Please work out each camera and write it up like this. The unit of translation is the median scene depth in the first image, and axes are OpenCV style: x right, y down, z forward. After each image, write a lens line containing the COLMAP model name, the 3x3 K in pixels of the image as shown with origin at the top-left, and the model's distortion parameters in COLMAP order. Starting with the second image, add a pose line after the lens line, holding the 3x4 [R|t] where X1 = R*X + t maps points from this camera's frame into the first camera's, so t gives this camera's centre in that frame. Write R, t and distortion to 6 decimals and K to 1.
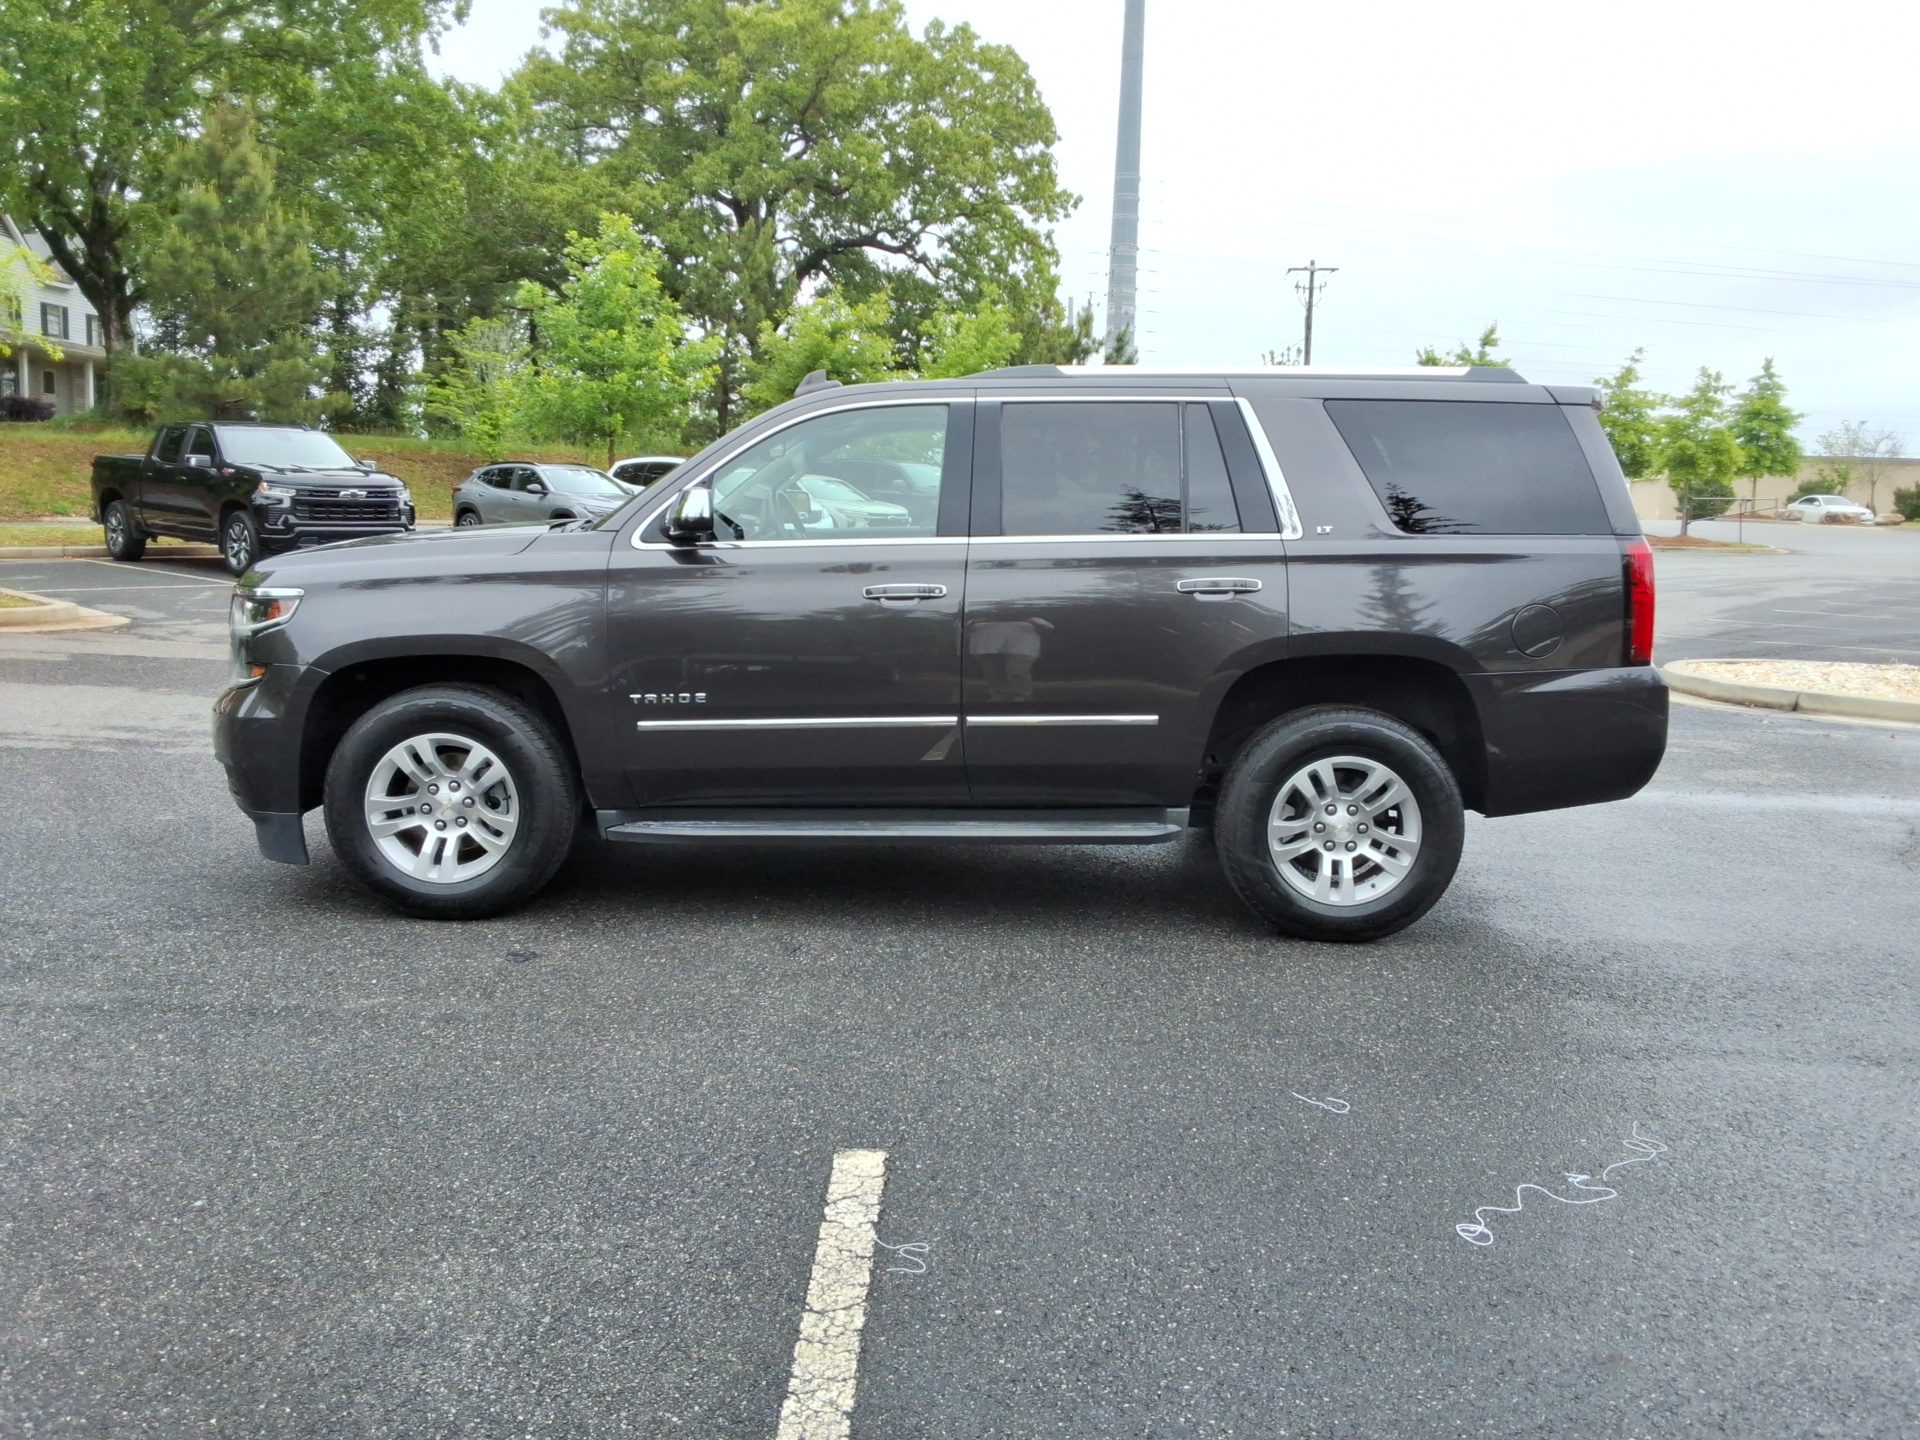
lens RADIAL K [[1544.6, 0, 972.3], [0, 1544.6, 692.8], [0, 0, 1]] dist [0.133222, -0.207838]
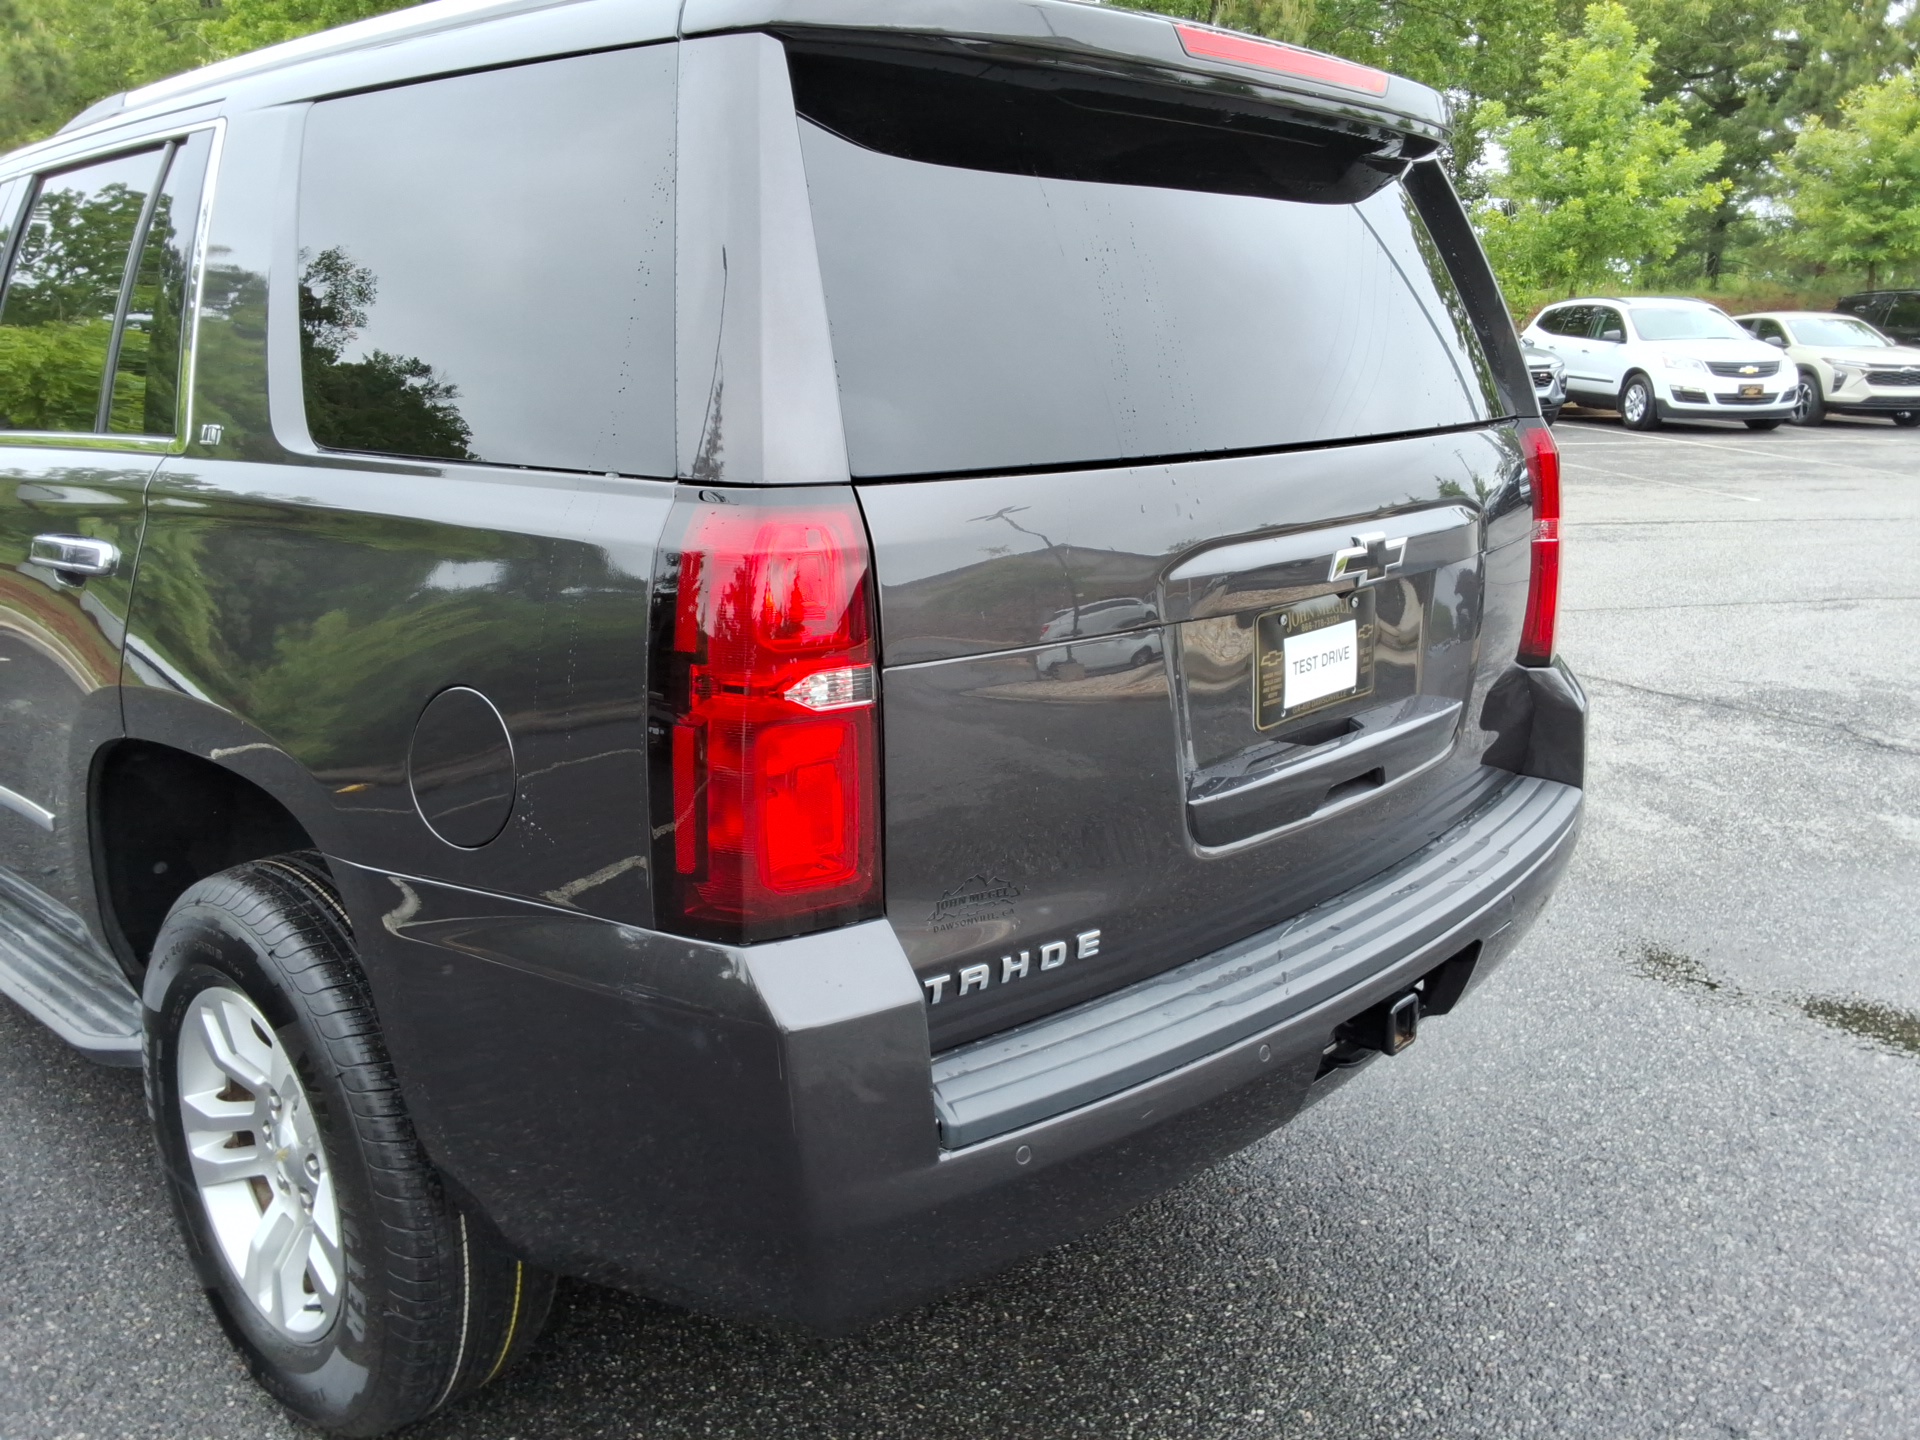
lens RADIAL K [[1541.4, 0, 975.9], [0, 1541.4, 710.4], [0, 0, 1]] dist [0.102143, -0.160541]
pose [[0.751682, 0.134971, -0.645567, 0.090110], [-0.069332, 0.989583, 0.126167, -0.013911], [0.655871, -0.050079, 0.753210, 0.116180]]
